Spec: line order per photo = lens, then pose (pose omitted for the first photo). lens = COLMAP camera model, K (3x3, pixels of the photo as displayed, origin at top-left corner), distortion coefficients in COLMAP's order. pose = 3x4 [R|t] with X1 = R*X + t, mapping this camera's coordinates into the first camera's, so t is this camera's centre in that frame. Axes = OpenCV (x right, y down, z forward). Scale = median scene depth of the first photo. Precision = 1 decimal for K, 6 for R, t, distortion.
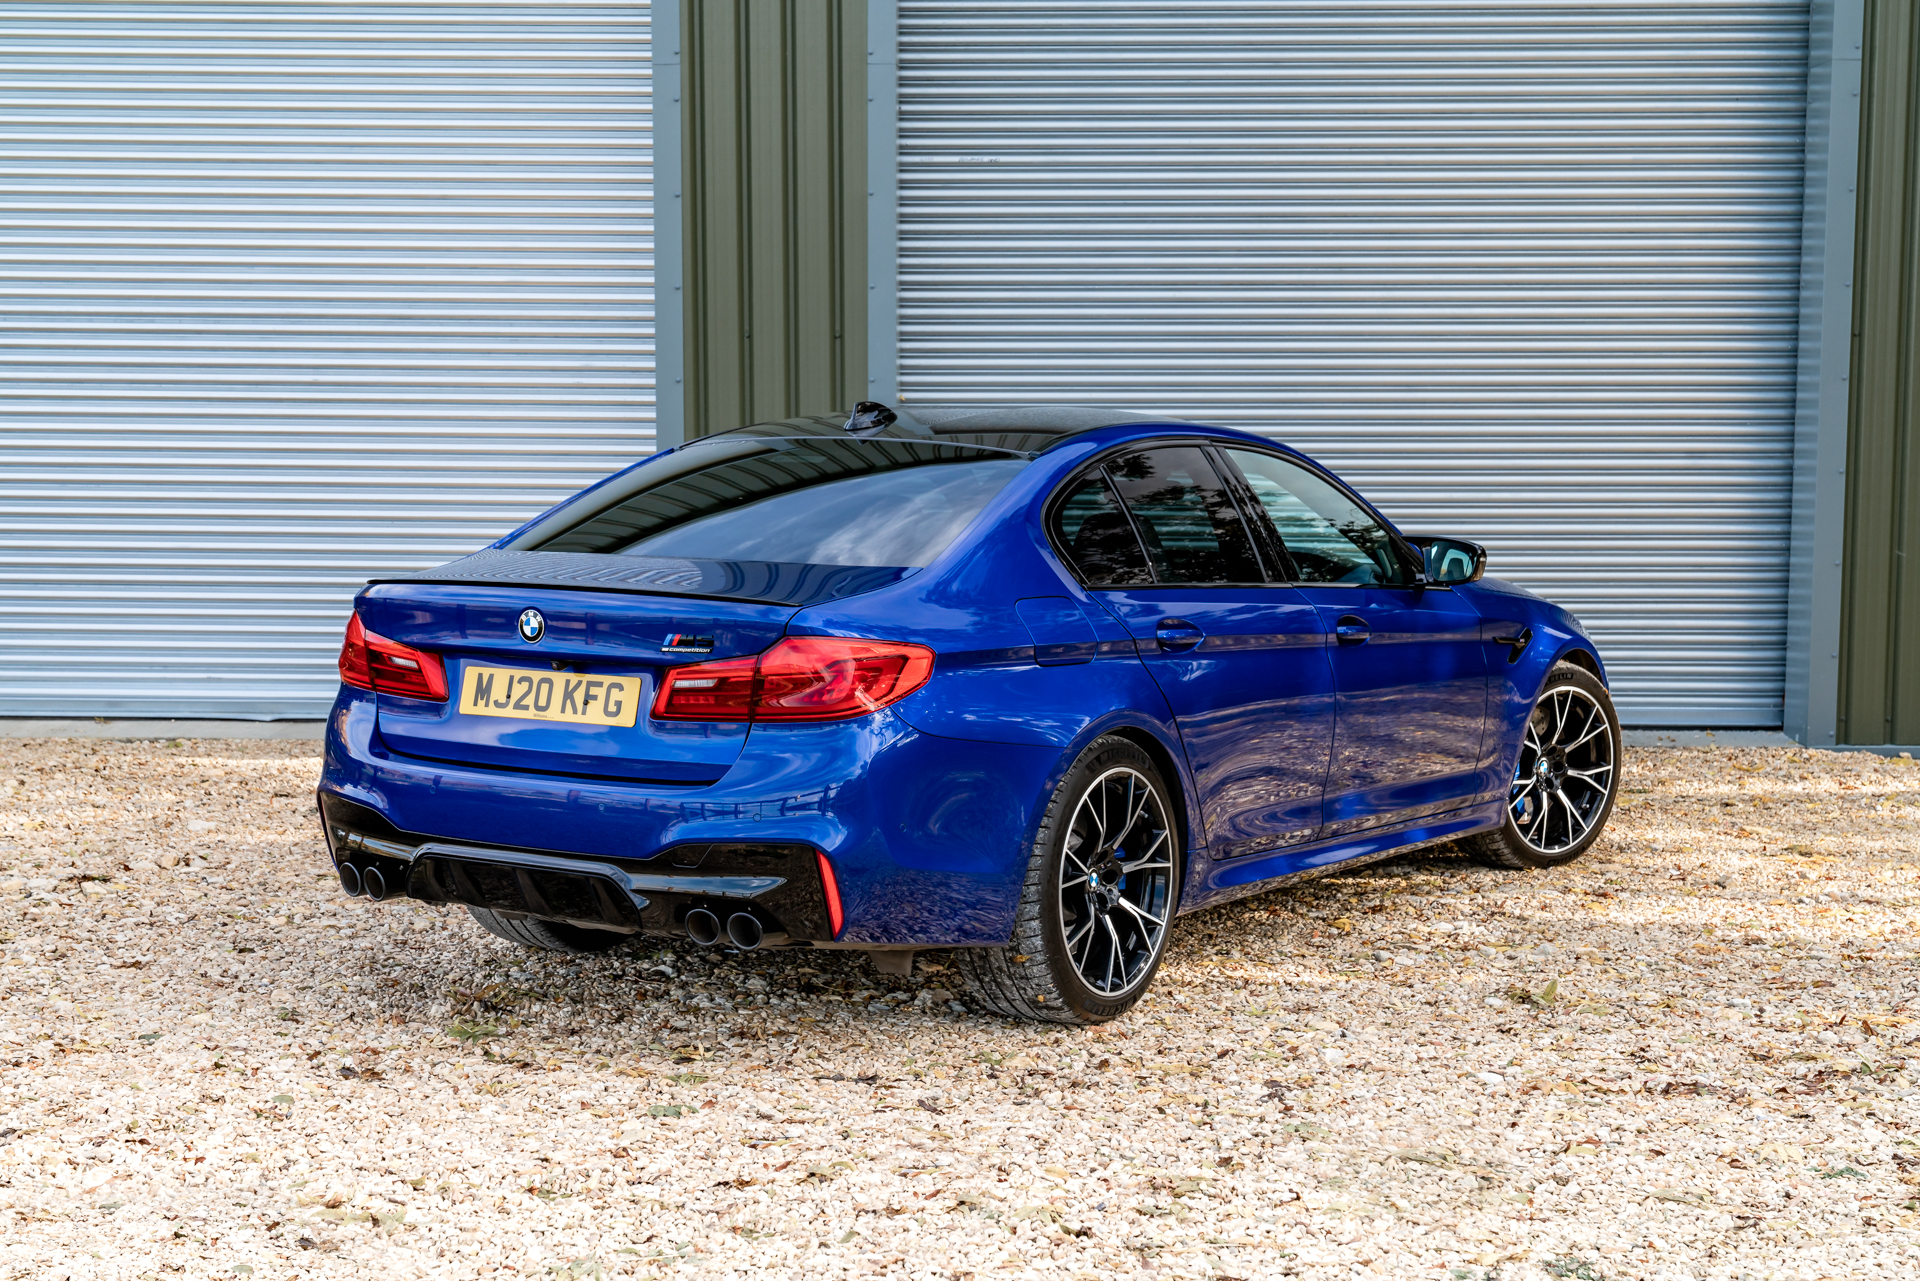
lens RADIAL K [[2820.7, 0, 960.0], [0, 2820.7, 640.5], [0, 0, 1]] dist [0.011990, -0.015632]
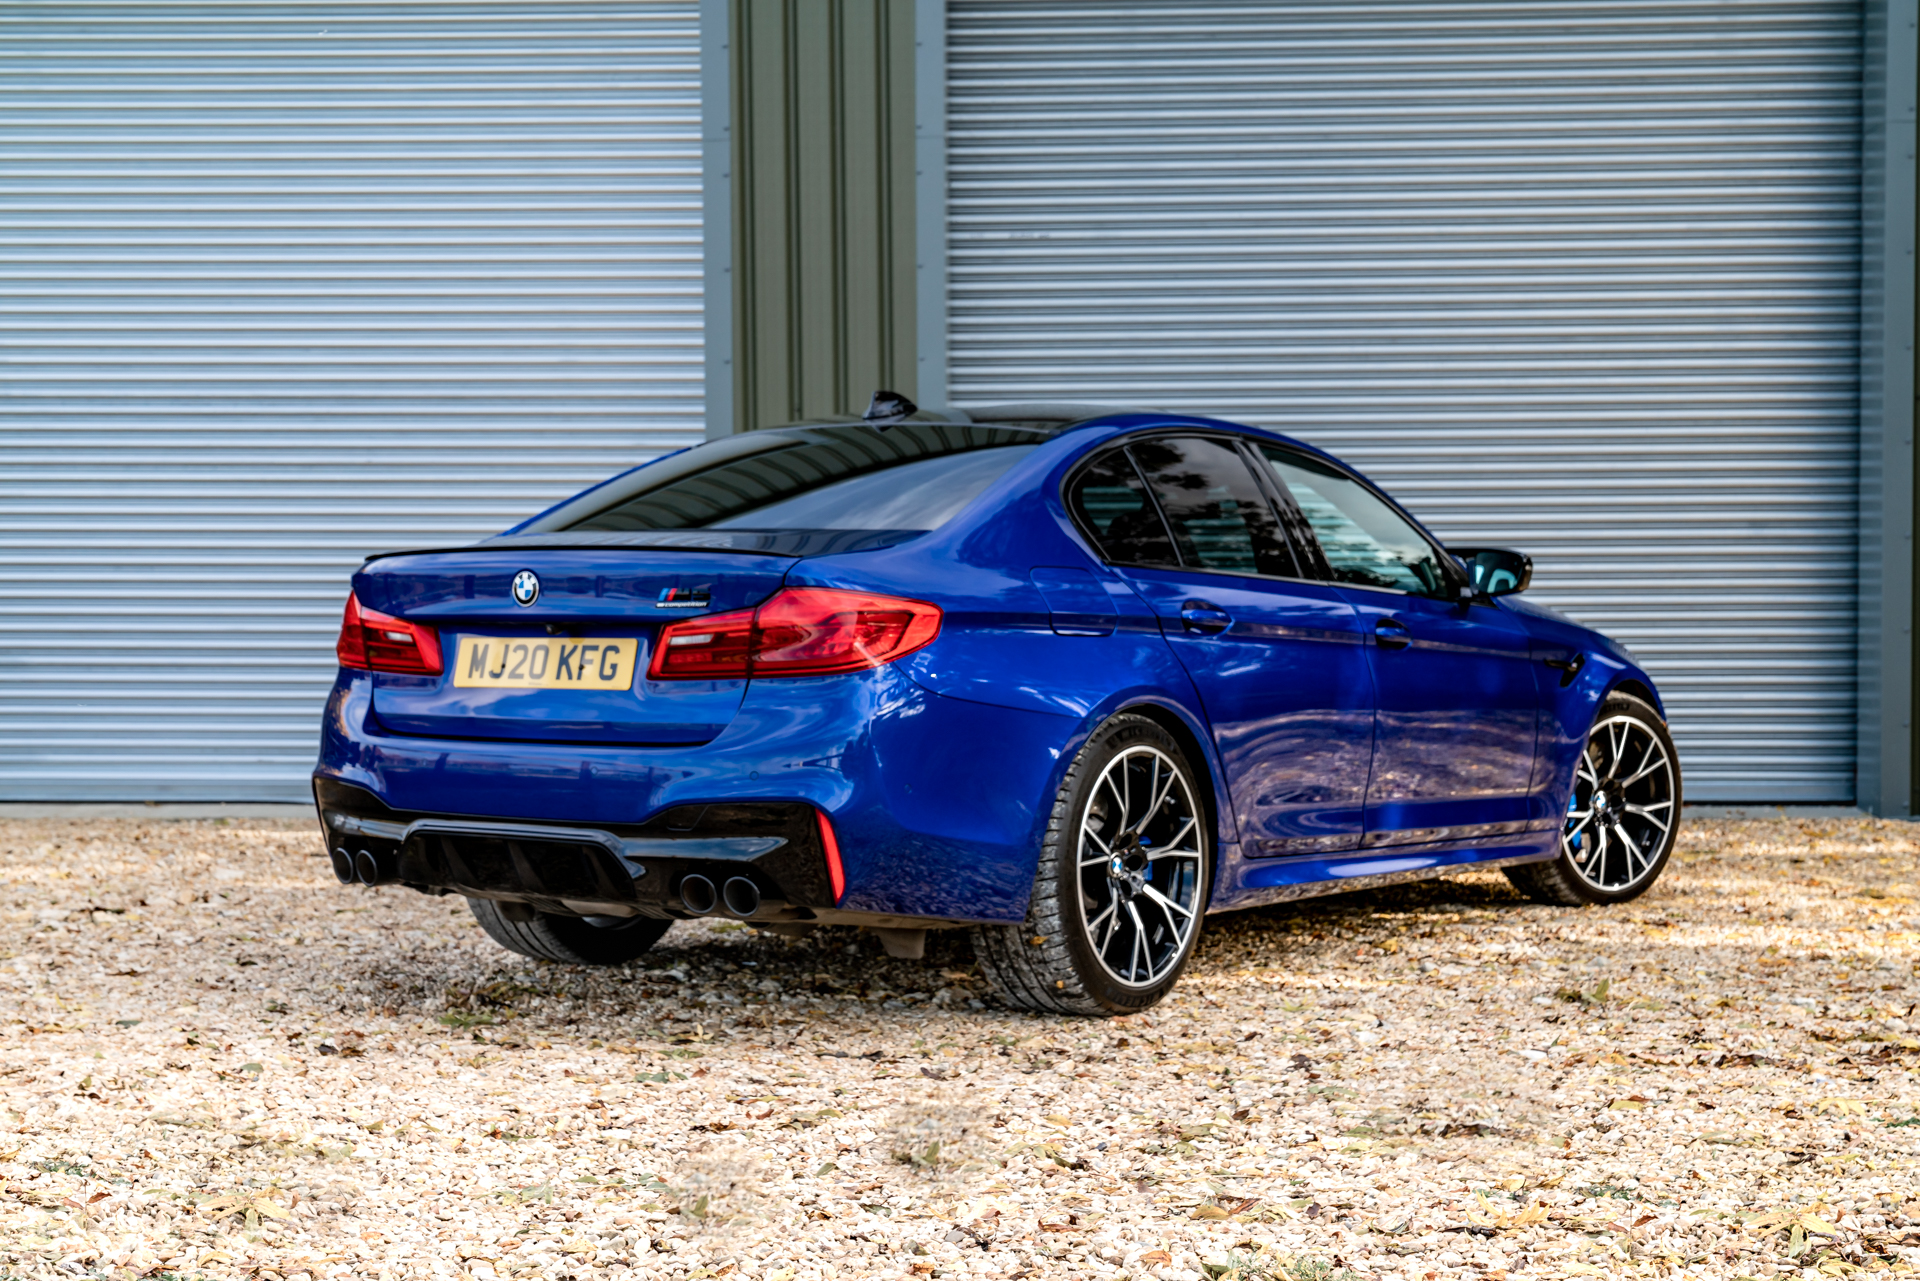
lens RADIAL K [[2753.4, 0, 983.6], [0, 2753.4, 639.9], [0, 0, 1]] dist [0.009312, 0.027477]
pose [[0.999602, -0.007031, -0.027315, 0.028784], [0.005014, 0.997304, -0.073204, 0.078126], [0.027756, 0.073037, 0.996943, 0.063957]]
